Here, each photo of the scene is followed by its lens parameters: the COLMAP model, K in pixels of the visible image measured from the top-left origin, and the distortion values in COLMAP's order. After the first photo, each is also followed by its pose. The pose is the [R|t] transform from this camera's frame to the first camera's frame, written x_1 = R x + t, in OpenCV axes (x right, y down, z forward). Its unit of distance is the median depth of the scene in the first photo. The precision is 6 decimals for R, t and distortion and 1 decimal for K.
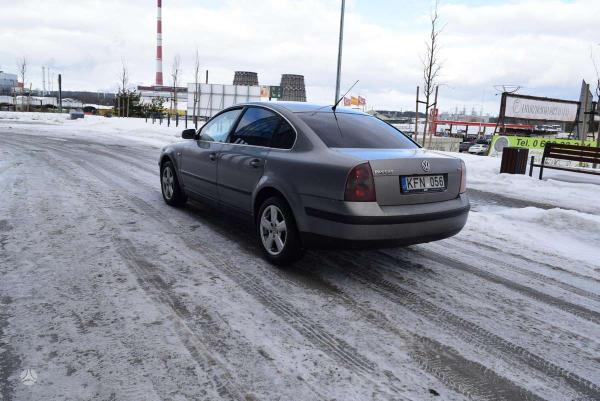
lens RADIAL K [[461.3, 0, 300.0], [0, 461.3, 200.5], [0, 0, 1]] dist [-0.011044, -0.003070]
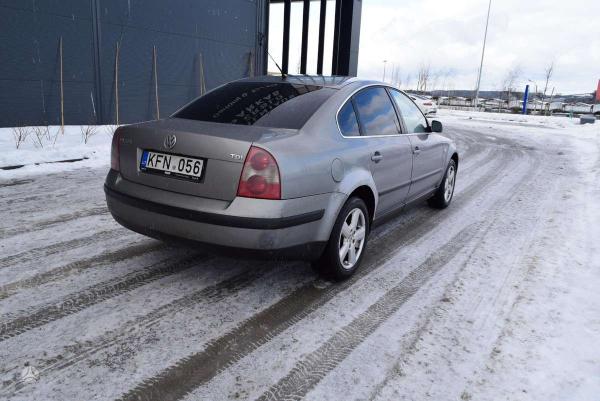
lens RADIAL K [[461.3, 0, 300.0], [0, 461.3, 200.5], [0, 0, 1]] dist [-0.011044, -0.003070]
pose [[0.402058, 0.177965, -0.898153, 1.001063], [-0.195553, 0.974986, 0.105650, -0.096834], [0.894488, 0.133159, 0.426802, 0.838512]]
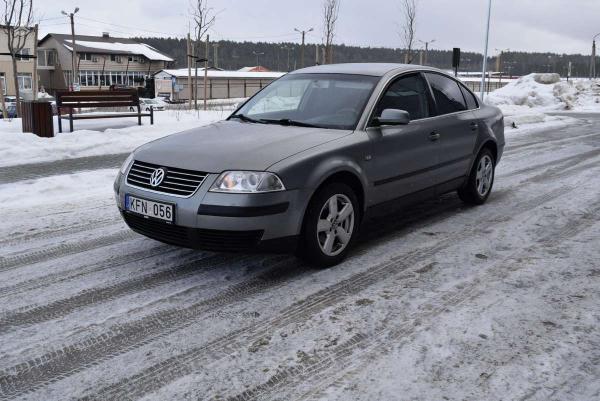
lens RADIAL K [[555.1, 0, 300.0], [0, 555.1, 200.5], [0, 0, 1]] dist [-0.023794, -0.010710]
pose [[-0.272066, -0.264222, 0.925293, -1.350465], [0.150472, 0.938054, 0.312110, -0.421063], [-0.950441, 0.224145, -0.215454, 1.869394]]
